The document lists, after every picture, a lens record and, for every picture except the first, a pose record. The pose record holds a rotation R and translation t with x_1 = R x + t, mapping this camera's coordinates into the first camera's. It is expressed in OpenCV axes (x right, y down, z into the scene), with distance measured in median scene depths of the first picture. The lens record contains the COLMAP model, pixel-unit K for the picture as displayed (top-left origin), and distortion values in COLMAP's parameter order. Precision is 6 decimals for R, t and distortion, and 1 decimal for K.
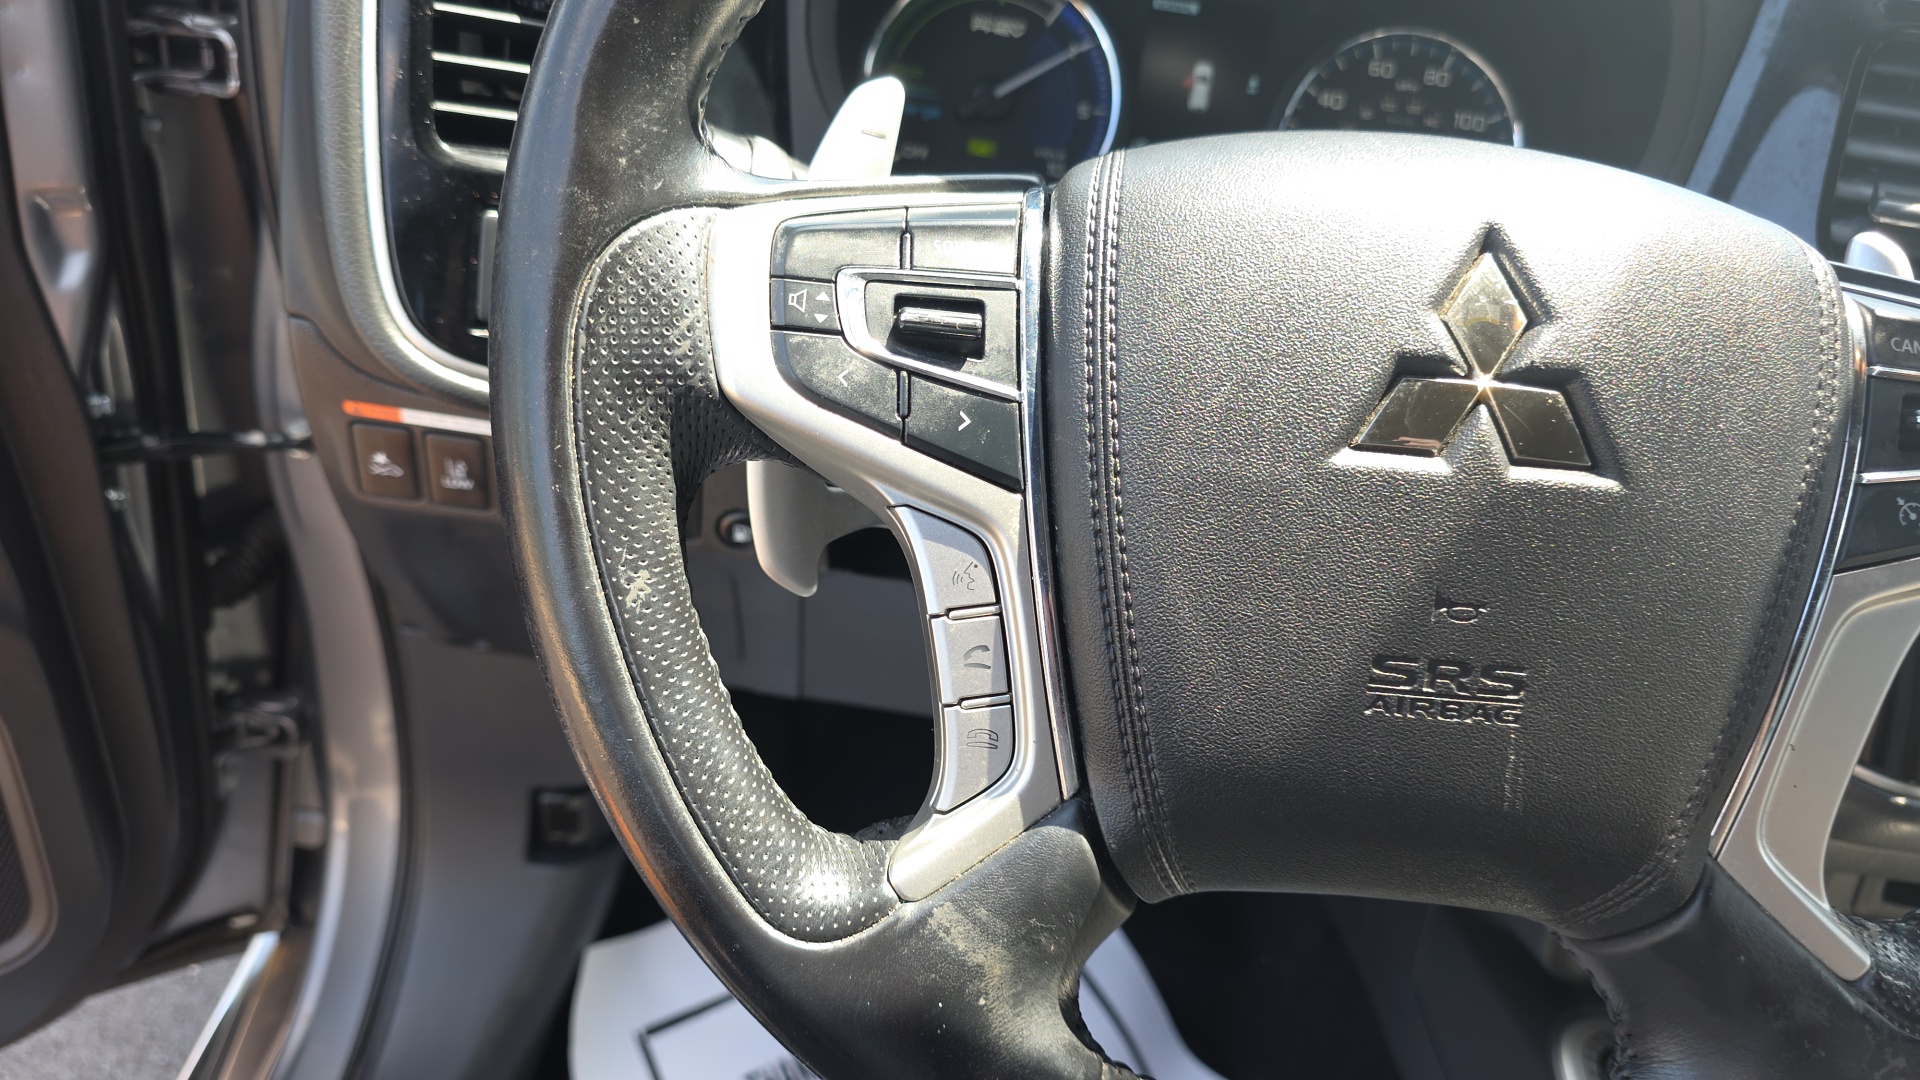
lens RADIAL K [[1306.9, 0, 952.0], [0, 1306.9, 567.6], [0, 0, 1]] dist [0.041640, -0.049557]
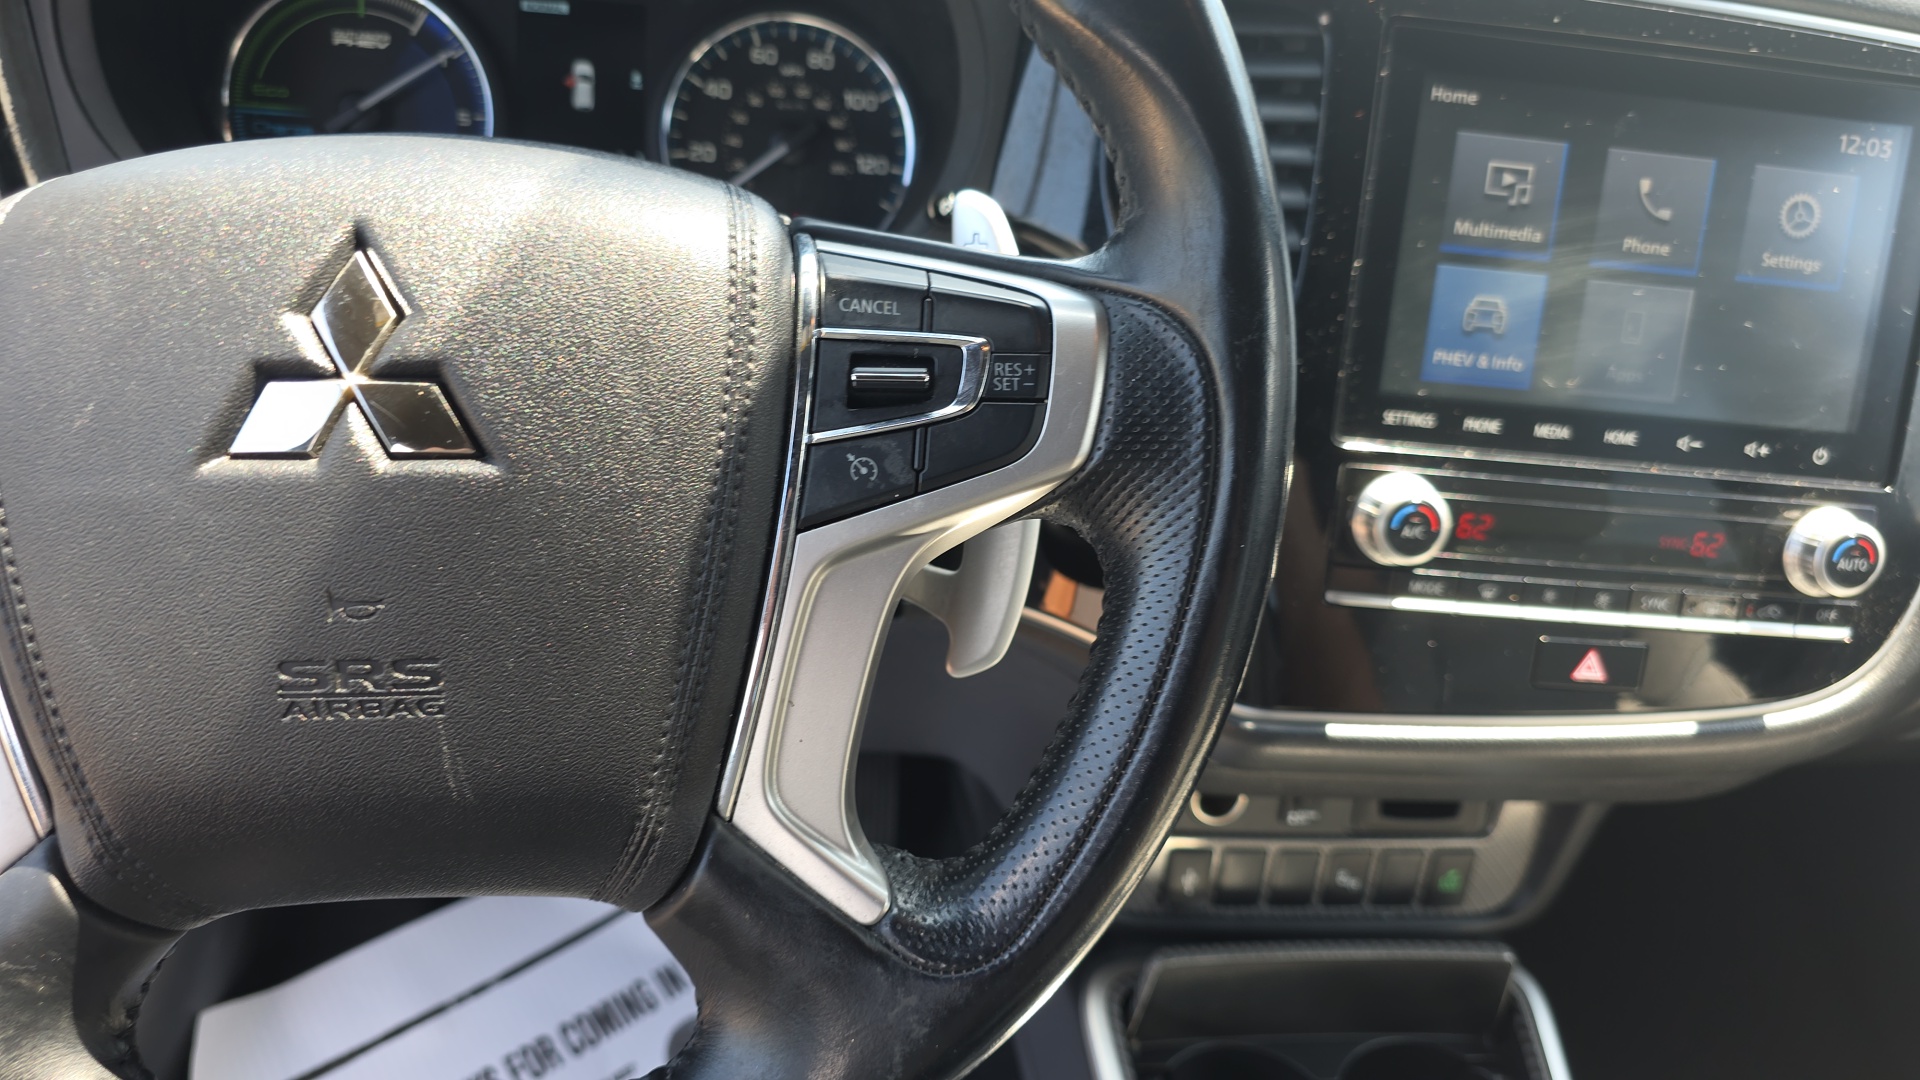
lens RADIAL K [[1306.9, 0, 956.4], [0, 1306.9, 546.1], [0, 0, 1]] dist [0.041640, -0.049557]
pose [[0.991892, -0.096402, 0.082807, 0.711485], [0.097146, 0.995258, -0.005000, 0.032160], [-0.081933, 0.013004, 0.996553, -0.029073]]
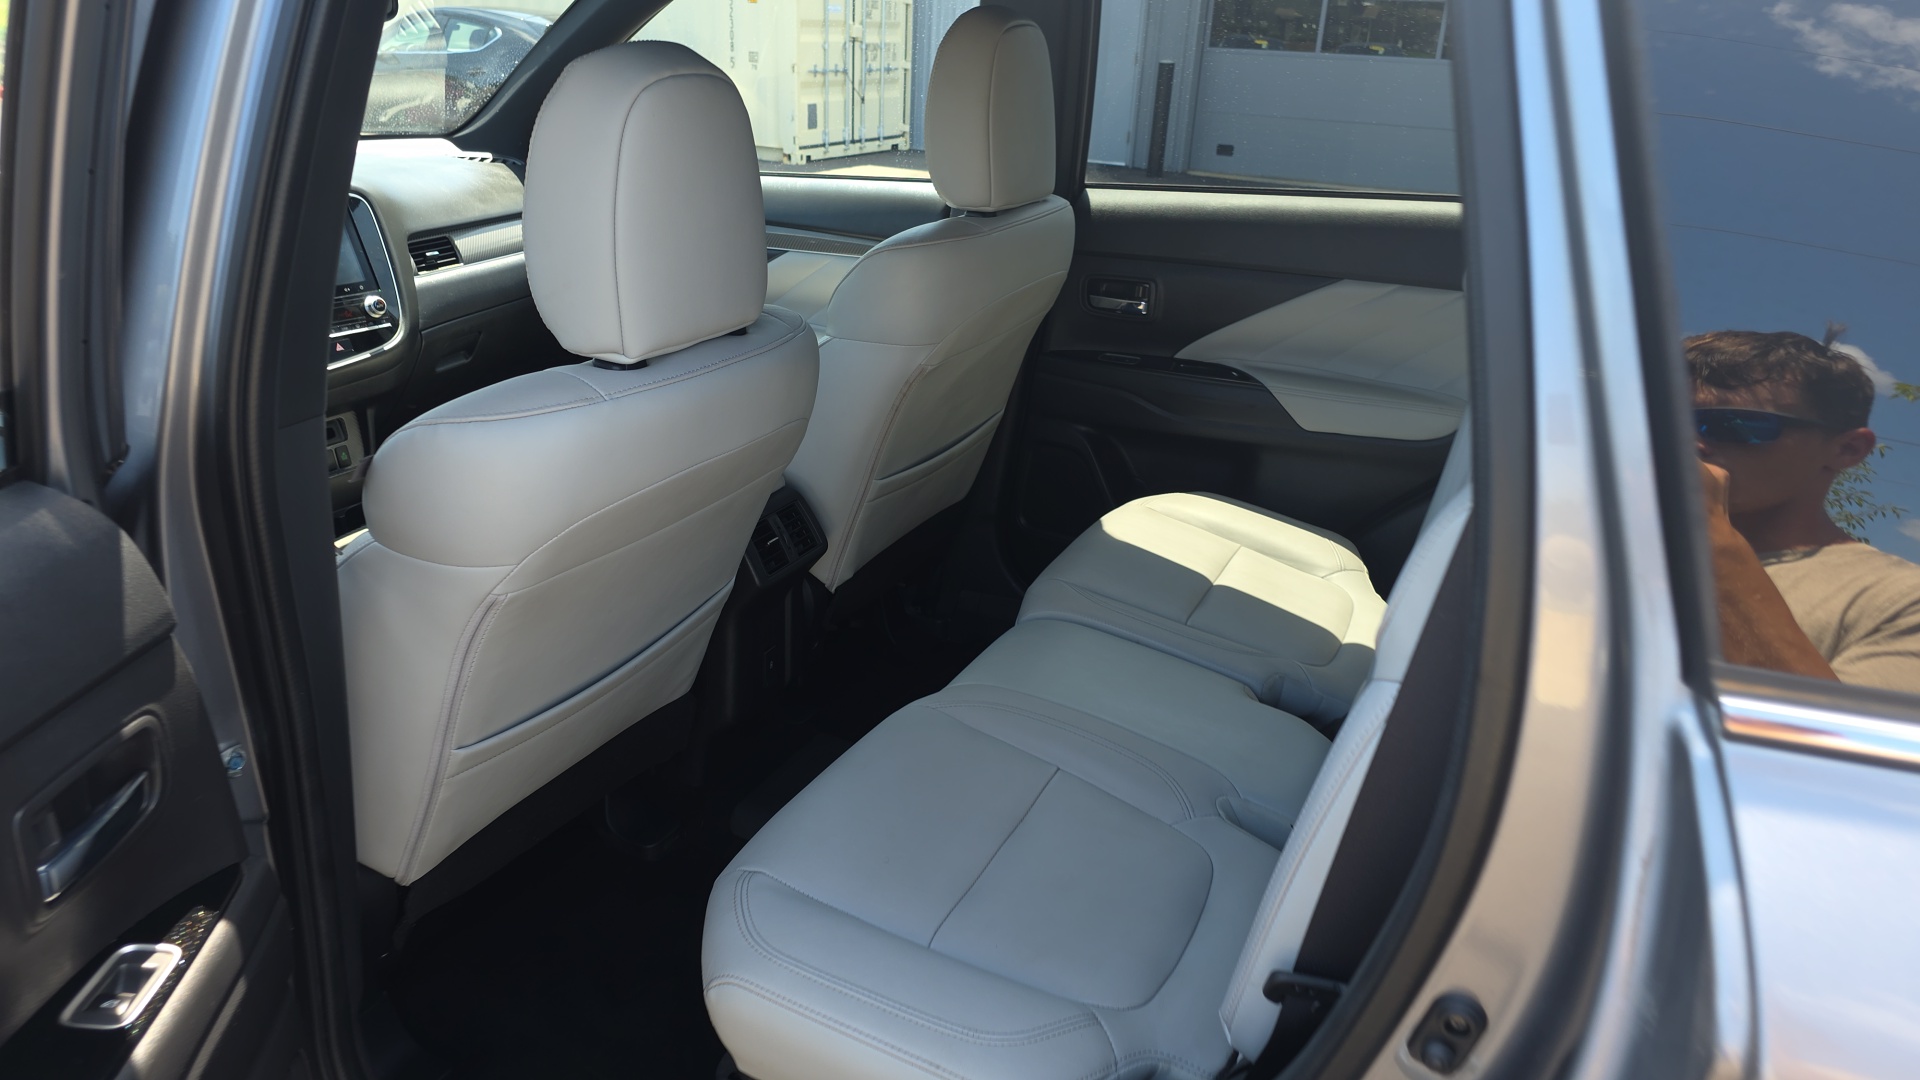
lens RADIAL K [[1306.9, 0, 960.2], [0, 1306.9, 536.1], [0, 0, 1]] dist [0.041640, -0.049557]
pose [[0.429178, -0.454796, 0.780363, -3.078046], [0.524843, 0.828719, 0.194329, 1.541405], [-0.735082, 0.326166, 0.594365, -4.951610]]
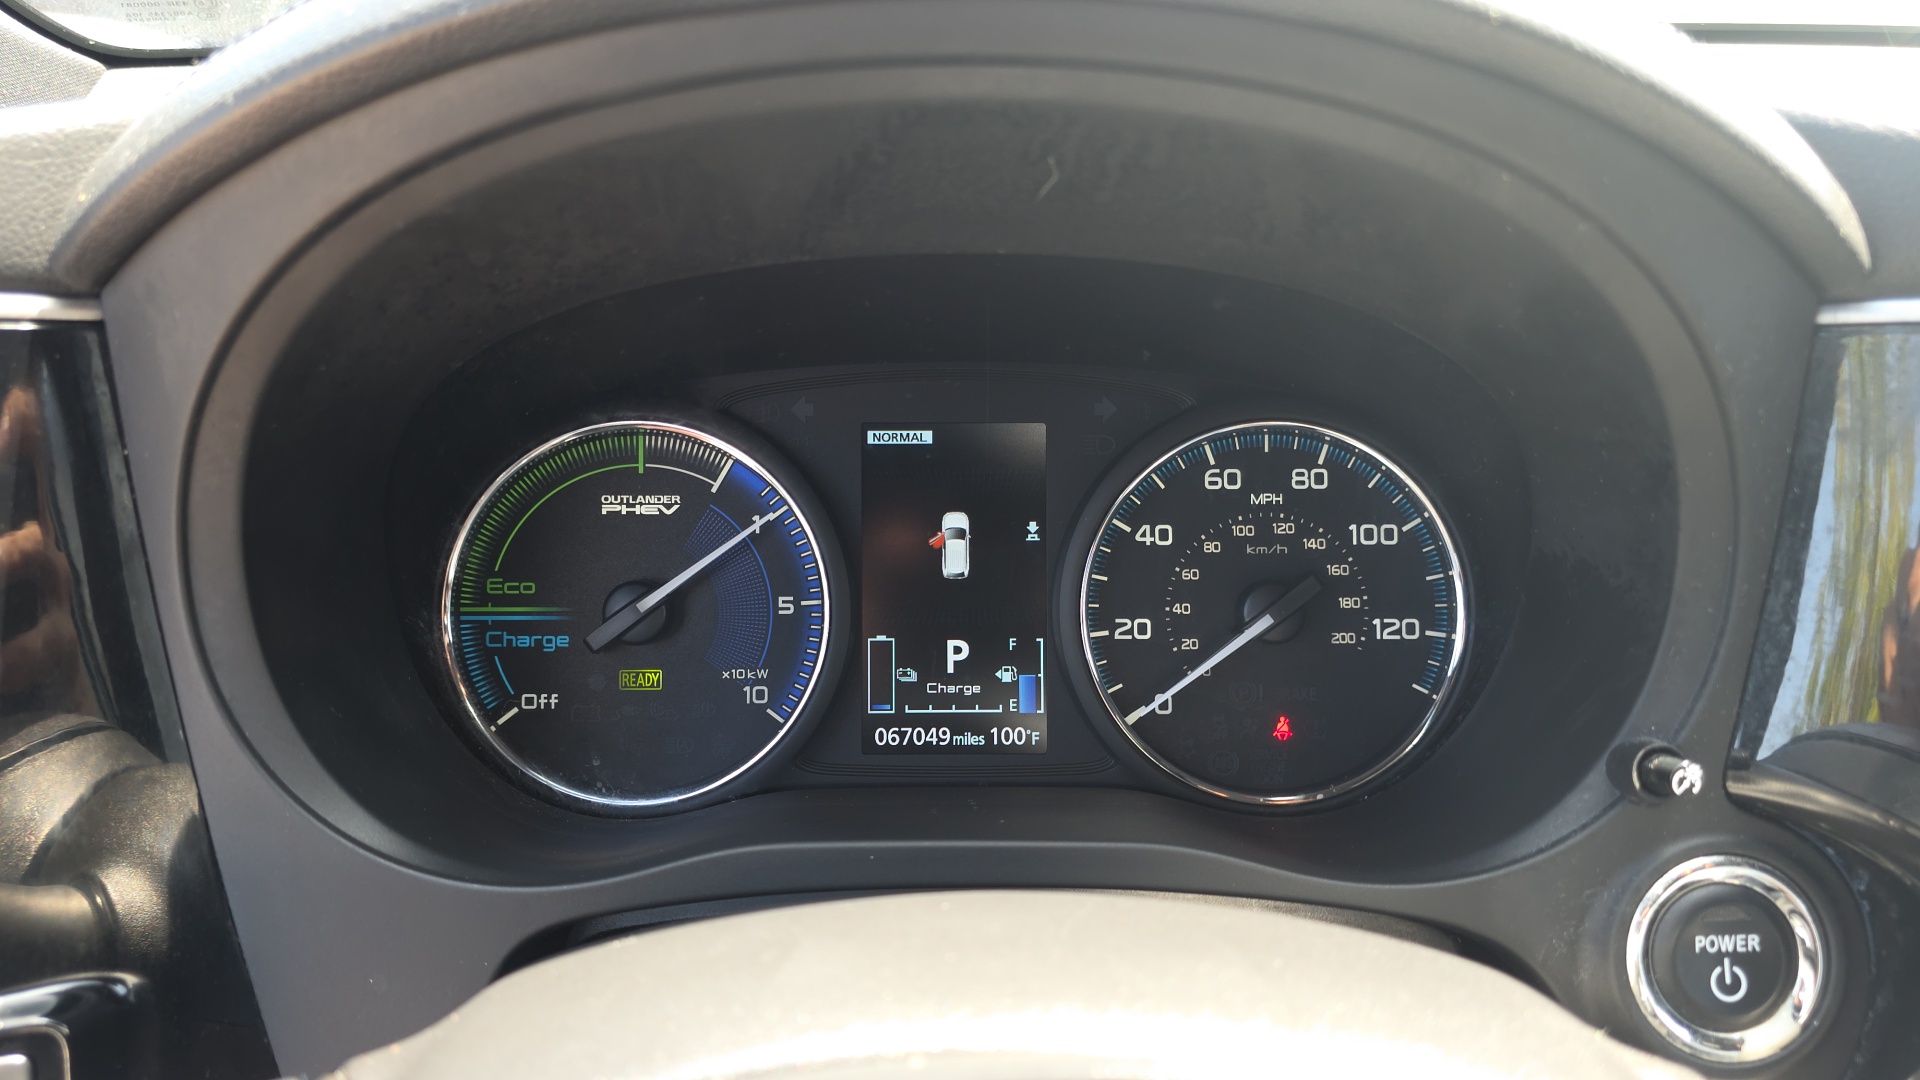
lens RADIAL K [[1306.9, 0, 927.3], [0, 1306.9, 535.9], [0, 0, 1]] dist [0.041640, -0.049557]
pose [[0.989310, -0.138919, -0.044364, 0.412874], [0.127571, 0.971813, -0.198255, -0.484216], [0.070655, 0.190476, 0.979146, 0.708607]]
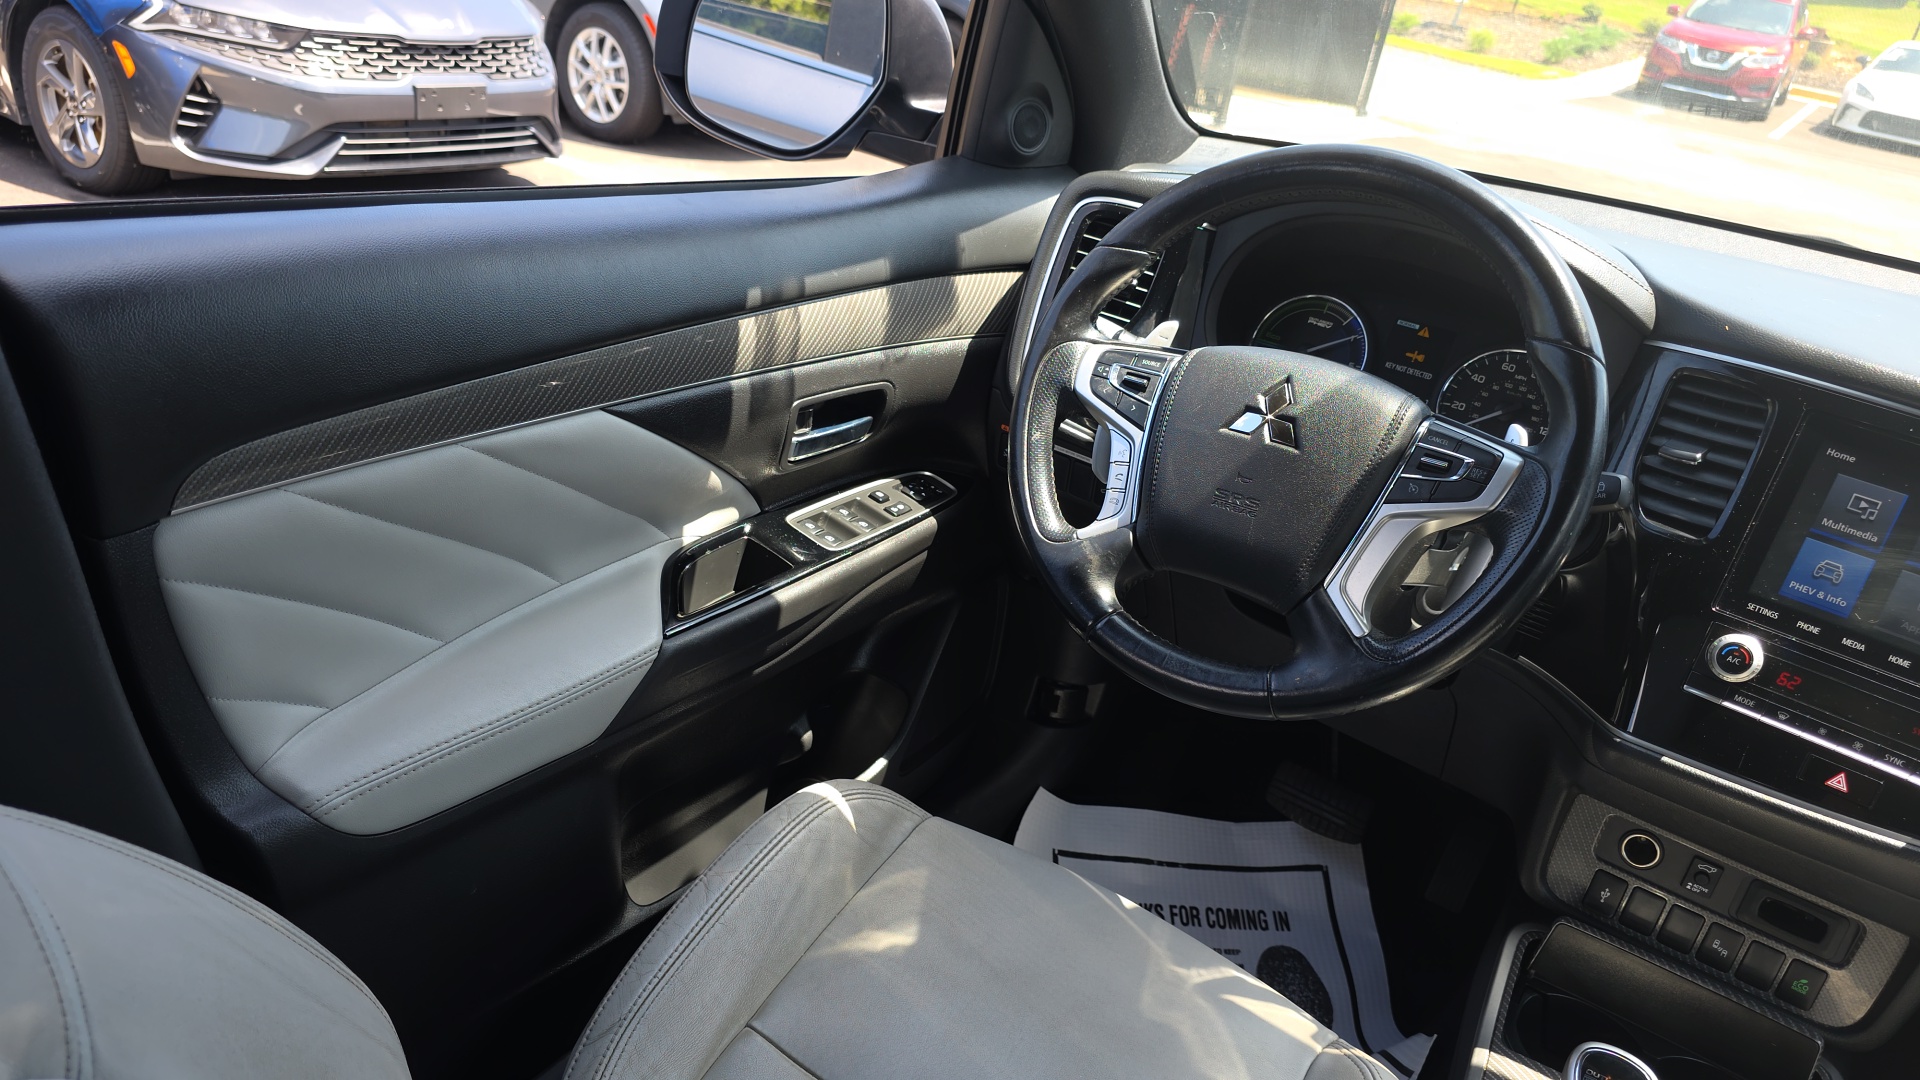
lens RADIAL K [[1306.9, 0, 938.2], [0, 1306.9, 561.5], [0, 0, 1]] dist [0.041640, -0.049557]
pose [[0.828464, 0.221399, -0.514421, 1.414453], [-0.322859, 0.939352, -0.115675, 0.816454], [0.457612, 0.261918, 0.849700, -2.025248]]
